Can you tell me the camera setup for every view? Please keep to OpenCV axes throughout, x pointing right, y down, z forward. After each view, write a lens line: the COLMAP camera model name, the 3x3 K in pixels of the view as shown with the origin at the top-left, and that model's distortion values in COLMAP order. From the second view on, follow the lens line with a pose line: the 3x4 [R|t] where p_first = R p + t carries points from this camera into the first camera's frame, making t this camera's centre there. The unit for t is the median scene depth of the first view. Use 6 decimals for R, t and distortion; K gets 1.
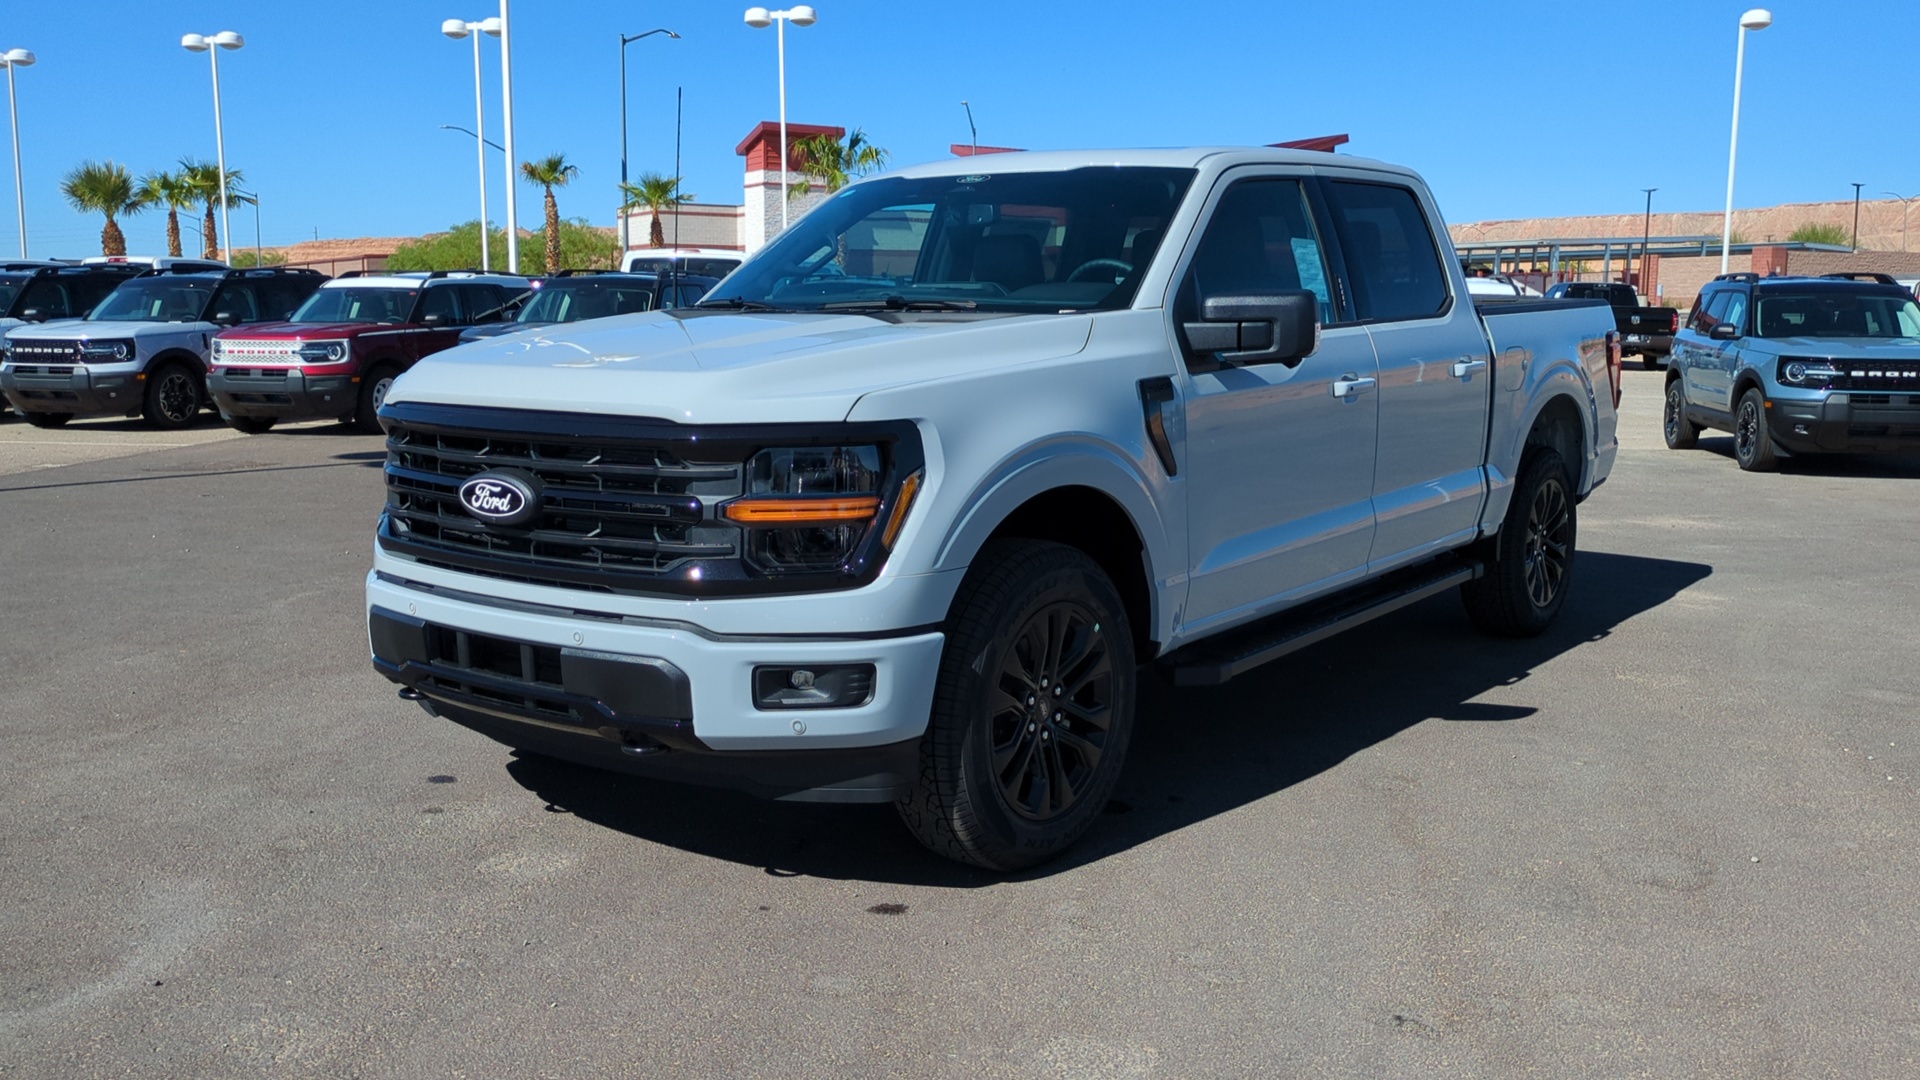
lens RADIAL K [[1638.8, 0, 980.1], [0, 1638.8, 541.7], [0, 0, 1]] dist [0.065094, -0.088366]
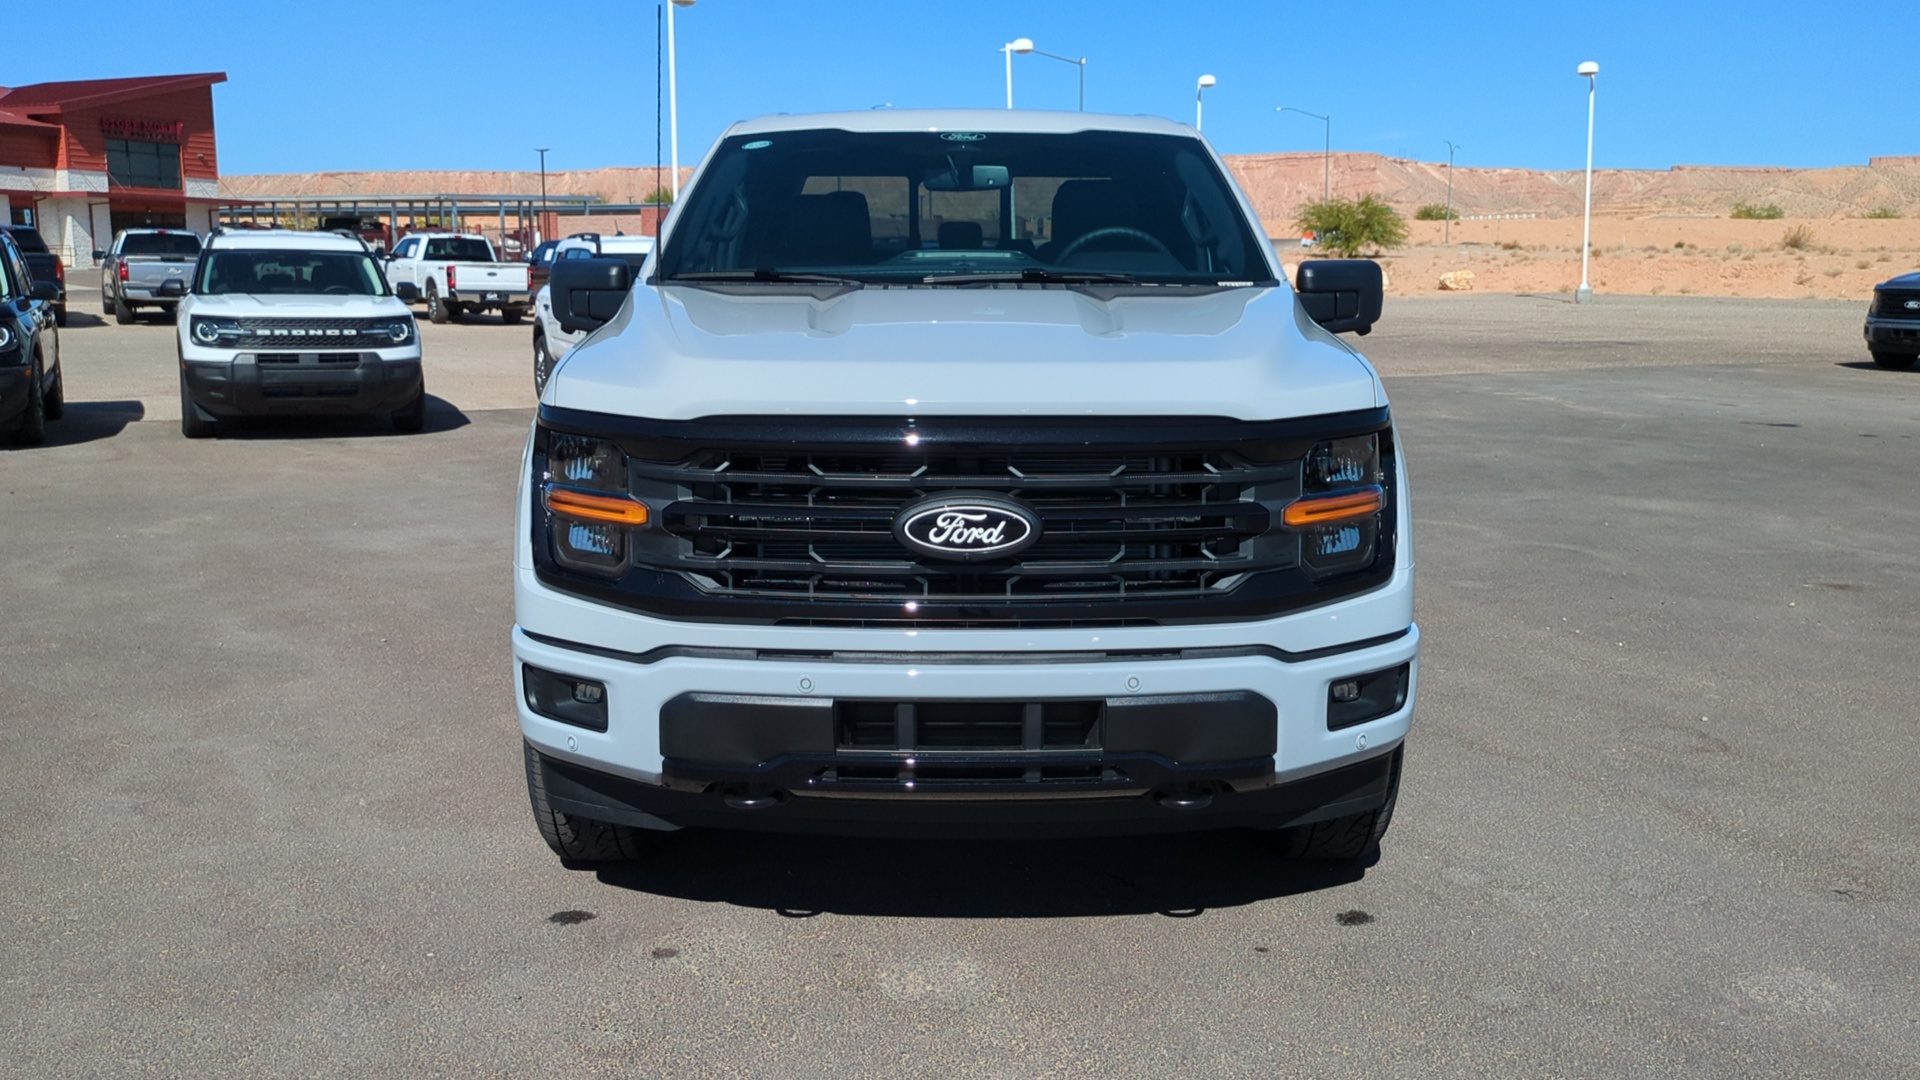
lens RADIAL K [[1655.1, 0, 975.3], [0, 1655.1, 535.7], [0, 0, 1]] dist [0.012872, 0.004337]
pose [[0.790274, -0.098561, 0.604775, -0.668511], [0.084768, 0.995074, 0.051400, -0.055171], [-0.606862, 0.010645, 0.794736, 0.310843]]
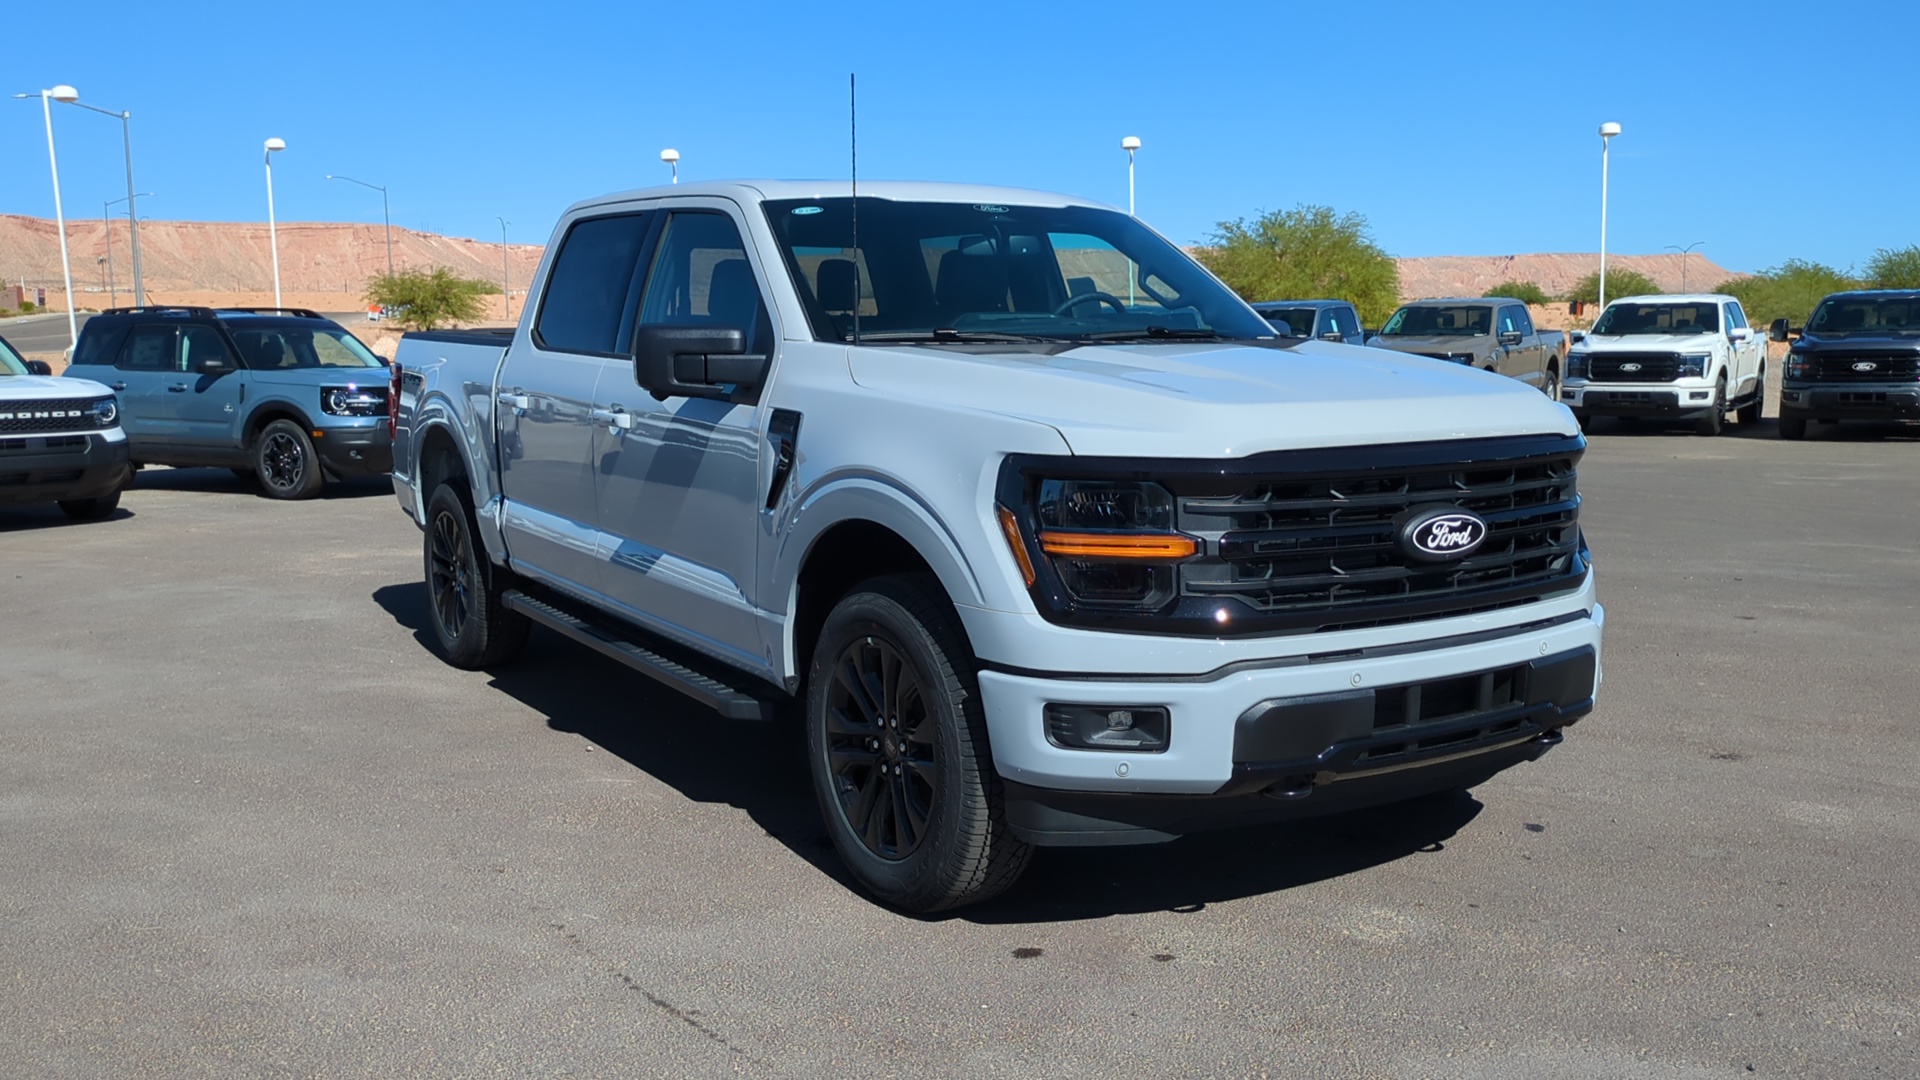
lens RADIAL K [[1638.8, 0, 980.1], [0, 1638.8, 541.7], [0, 0, 1]] dist [0.065094, -0.088366]
pose [[0.328339, -0.119642, 0.936952, -1.110083], [0.138522, 0.987320, 0.077530, -0.116186], [-0.934347, 0.104333, 0.340749, 0.798157]]
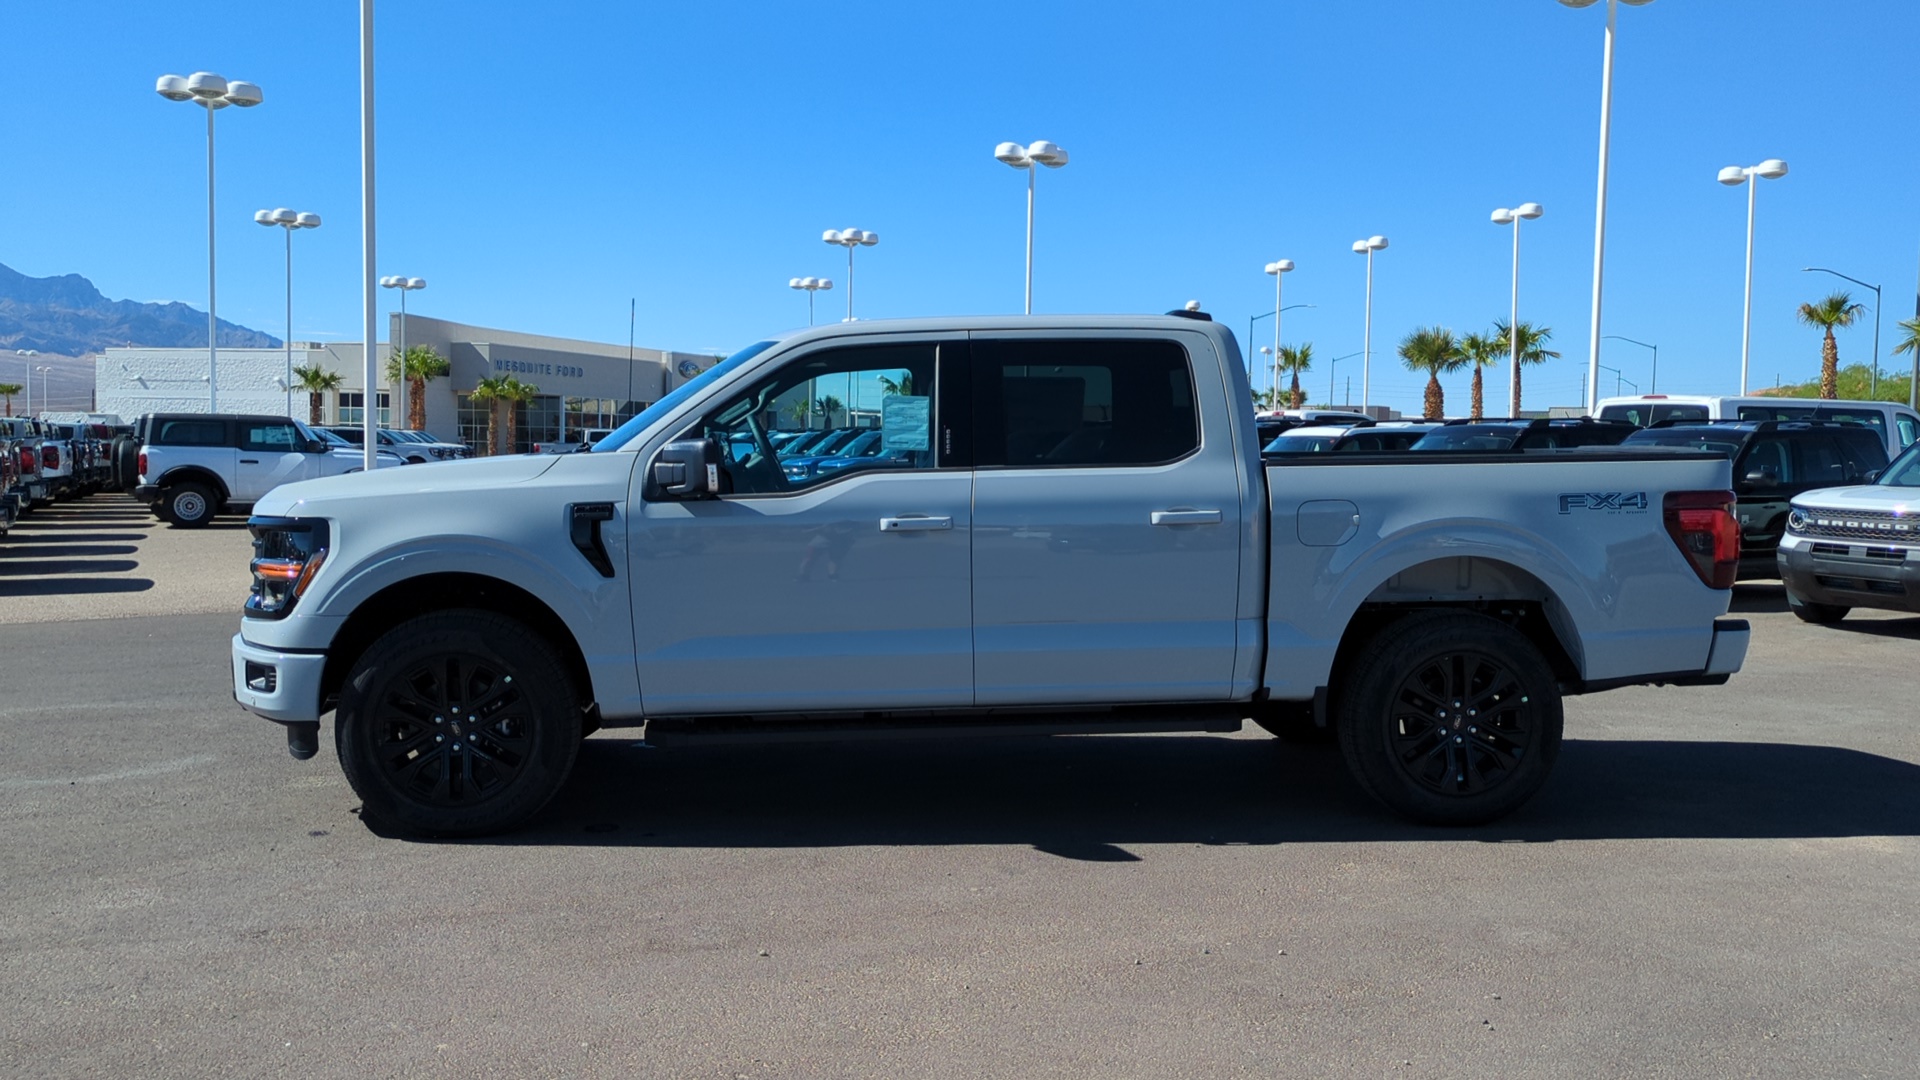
lens RADIAL K [[1638.8, 0, 980.1], [0, 1638.8, 541.7], [0, 0, 1]] dist [0.065094, -0.088366]
pose [[0.678302, 0.048196, -0.733201, 1.260529], [-0.112665, 0.992869, -0.038965, -0.049774], [0.726094, 0.109036, 0.678895, 0.308666]]
